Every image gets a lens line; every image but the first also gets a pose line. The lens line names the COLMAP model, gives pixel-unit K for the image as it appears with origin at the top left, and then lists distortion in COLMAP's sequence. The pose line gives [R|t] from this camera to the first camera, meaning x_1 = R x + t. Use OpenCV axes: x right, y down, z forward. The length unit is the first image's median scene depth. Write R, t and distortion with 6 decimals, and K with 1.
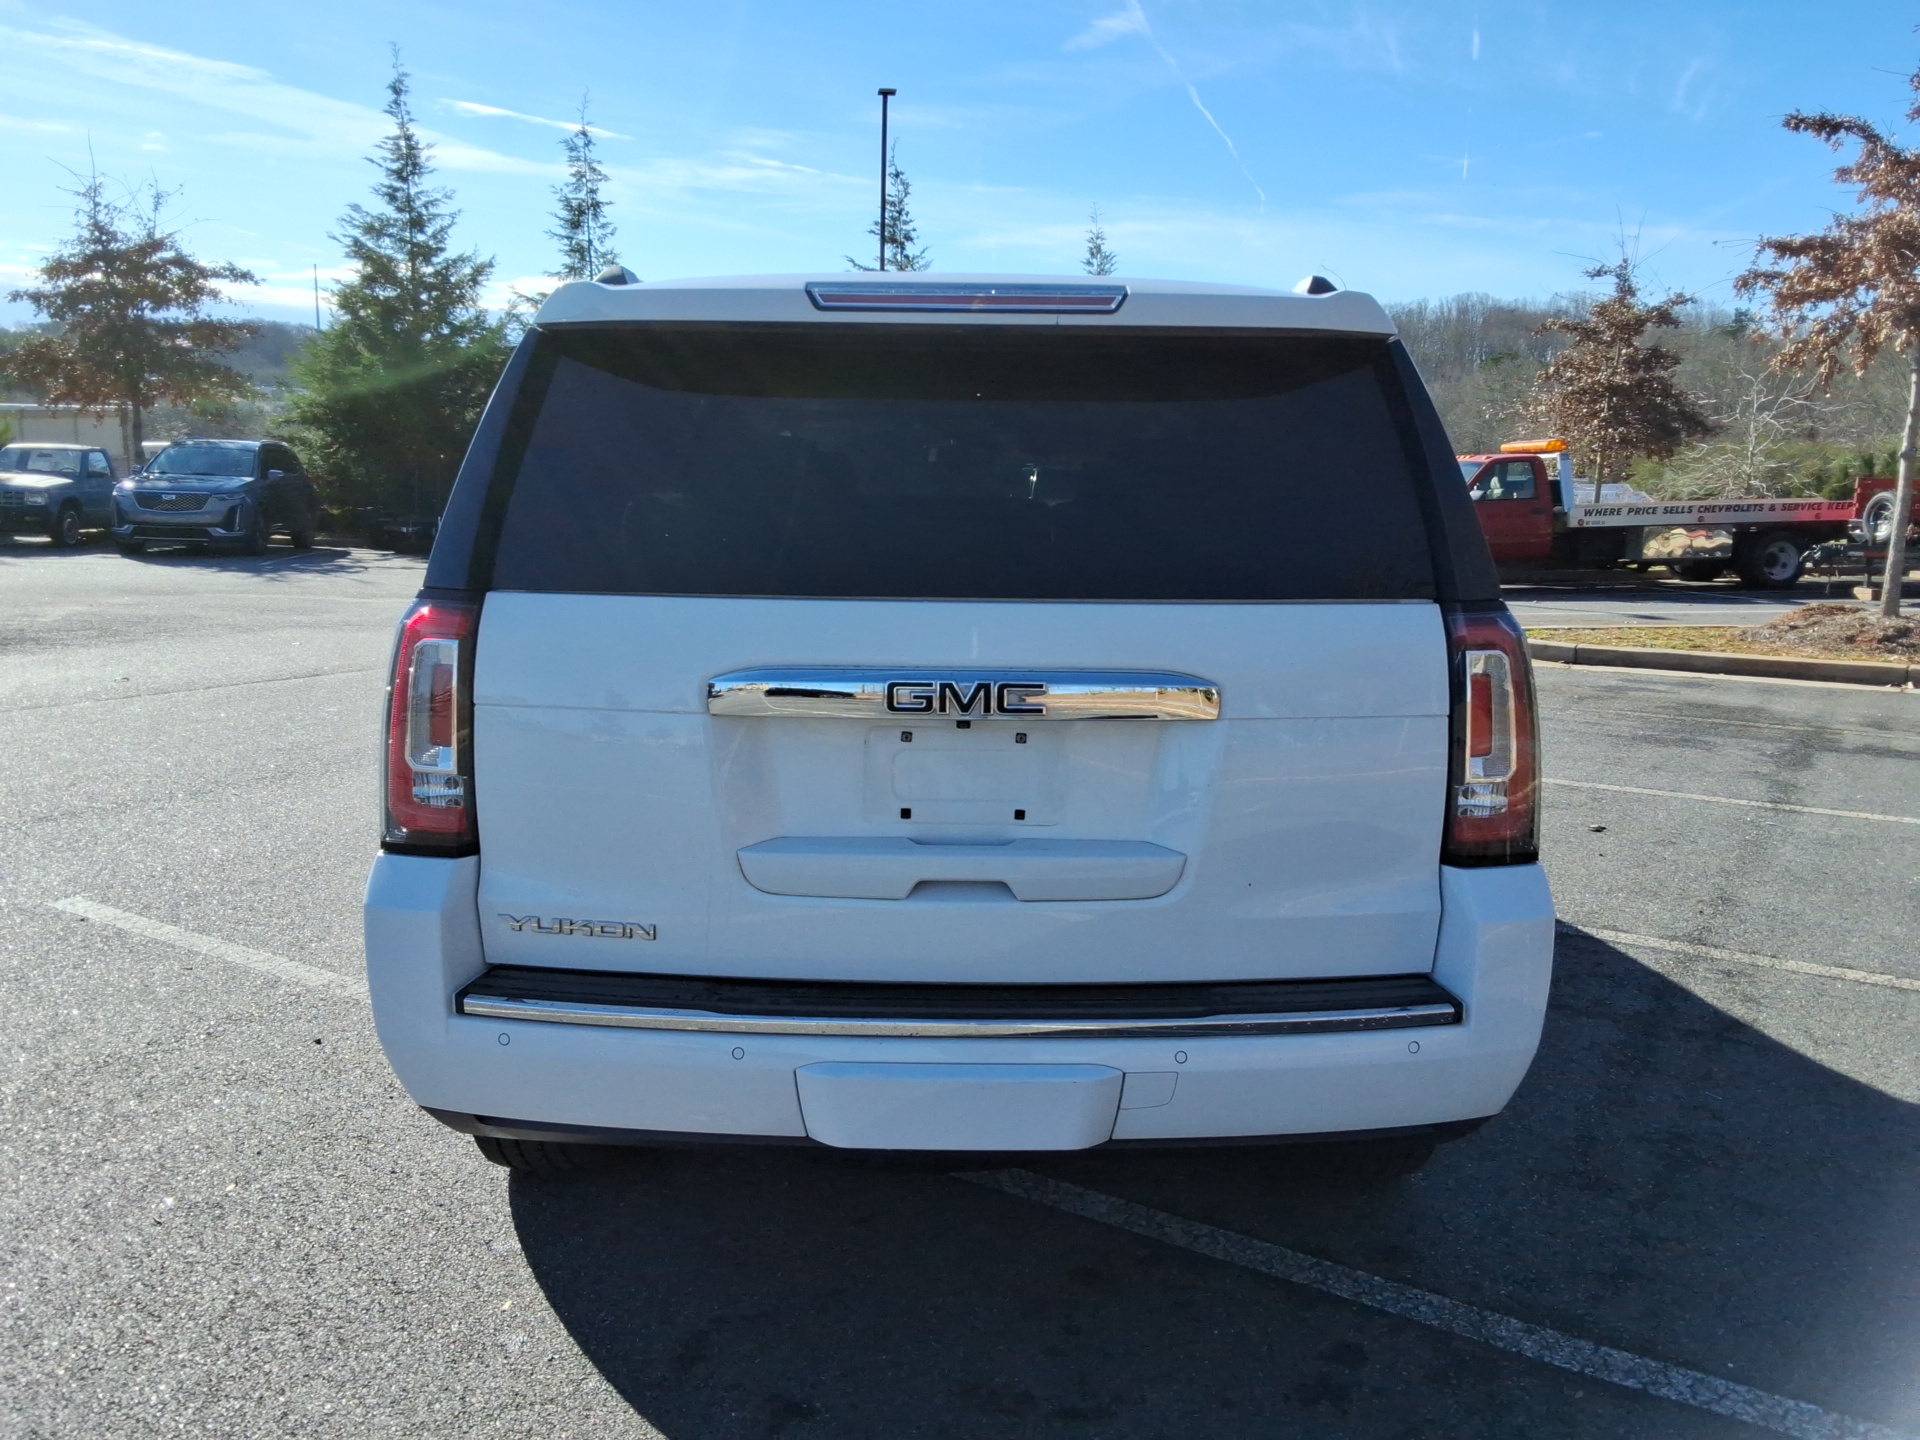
lens RADIAL K [[1530.9, 0, 954.2], [0, 1530.9, 718.1], [0, 0, 1]] dist [0.015039, -0.037534]
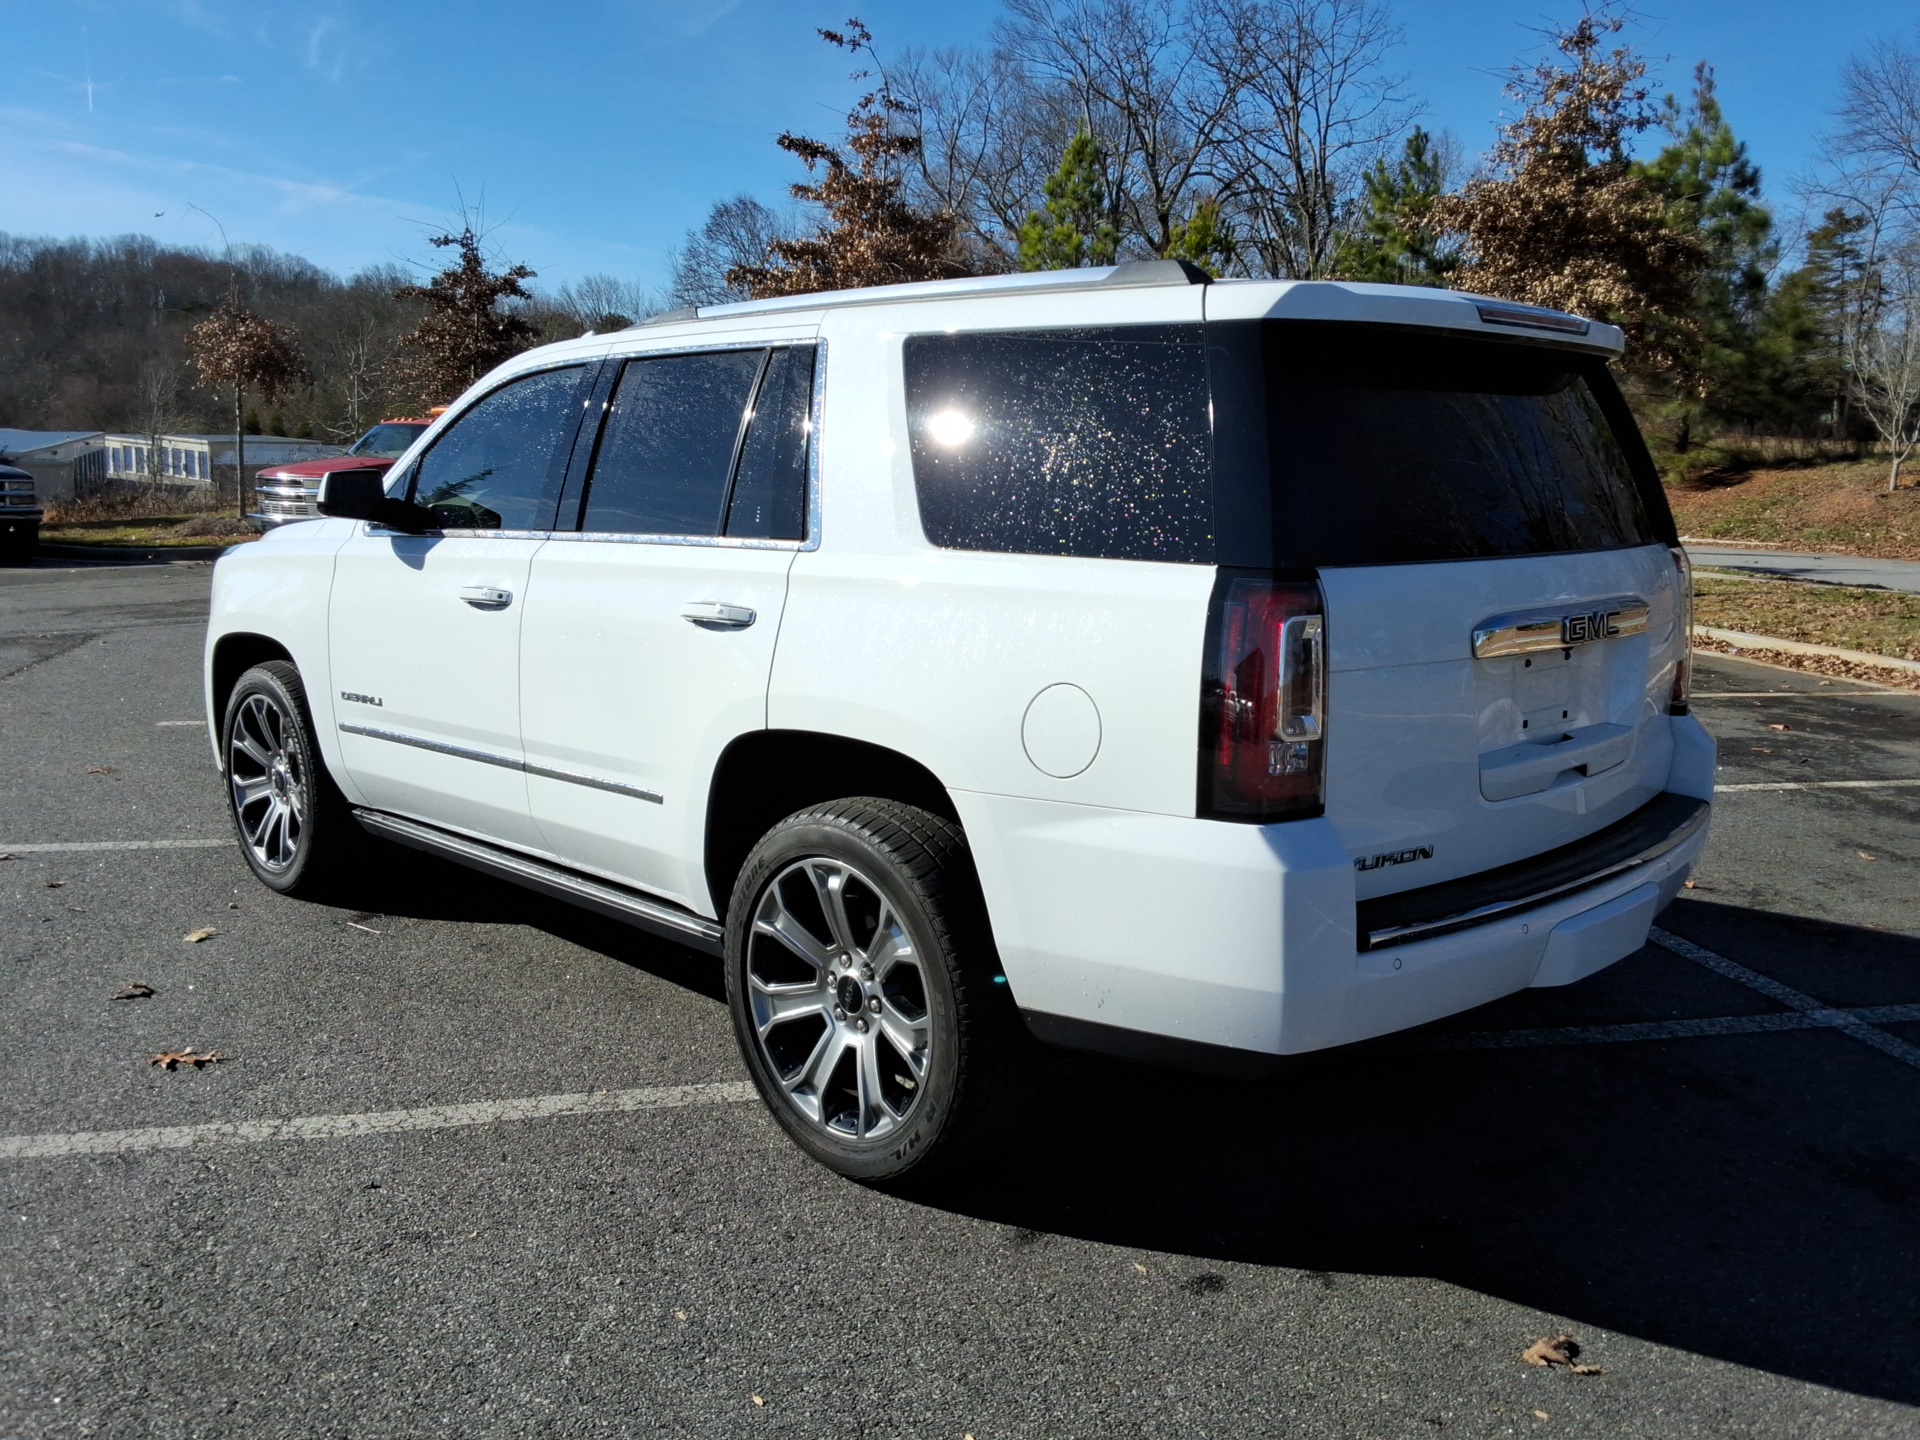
lens RADIAL K [[1530.9, 0, 968.8], [0, 1530.9, 727.2], [0, 0, 1]] dist [0.015039, -0.037534]
pose [[0.691799, -0.118266, 0.712339, -0.171537], [0.096008, 0.992803, 0.071591, -0.009652], [-0.715679, 0.018864, 0.698175, 0.059650]]
